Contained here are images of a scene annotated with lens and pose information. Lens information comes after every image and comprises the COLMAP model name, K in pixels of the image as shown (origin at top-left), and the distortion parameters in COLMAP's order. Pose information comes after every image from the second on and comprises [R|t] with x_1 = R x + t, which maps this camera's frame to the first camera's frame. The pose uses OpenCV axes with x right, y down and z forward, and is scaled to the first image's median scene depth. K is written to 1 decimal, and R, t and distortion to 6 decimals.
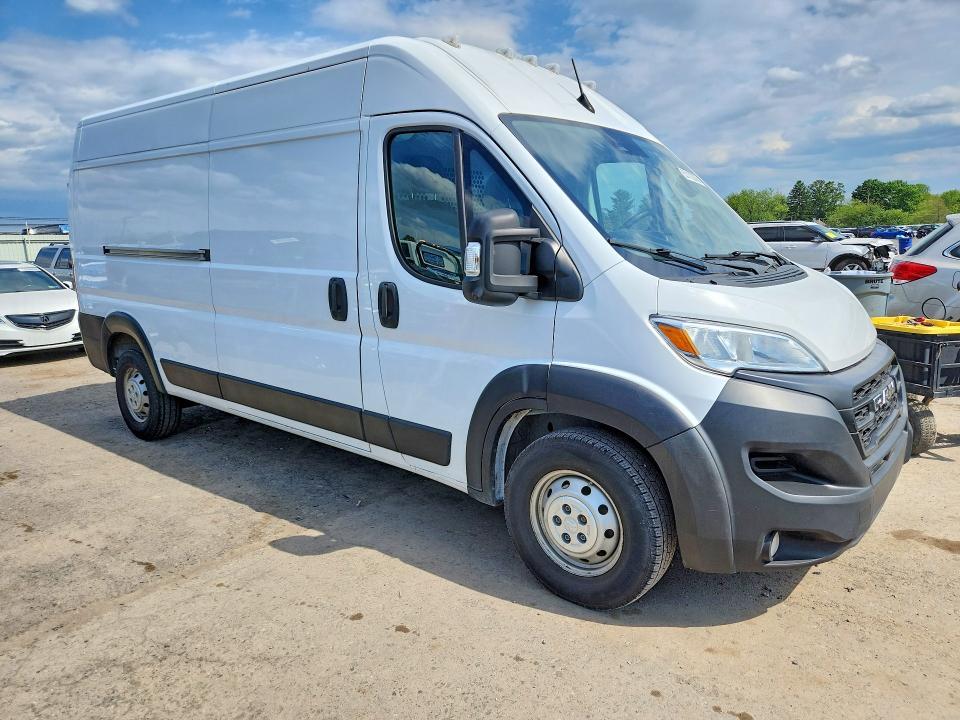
lens RADIAL K [[654.0, 0, 480.0], [0, 654.0, 360.0], [0, 0, 1]] dist [0.009862, -0.001323]
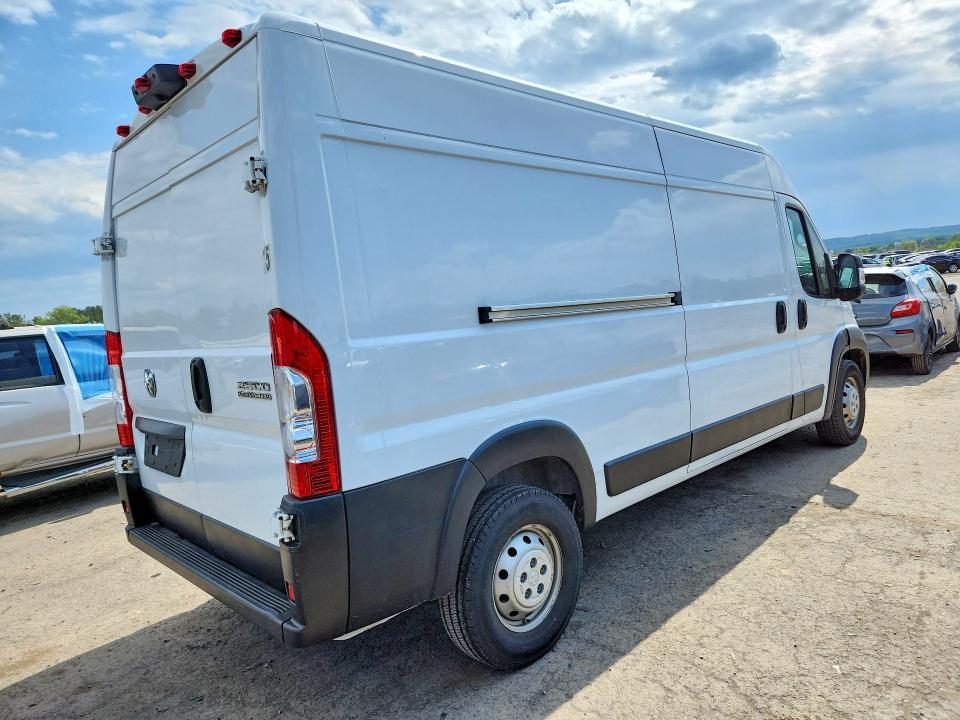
lens RADIAL K [[654.0, 0, 480.0], [0, 654.0, 360.0], [0, 0, 1]] dist [0.009862, -0.001323]
pose [[0.127285, -0.080074, 0.988629, -1.321288], [0.278770, 0.959447, 0.041819, -0.191463], [-0.951885, 0.270277, 0.144445, 1.147874]]
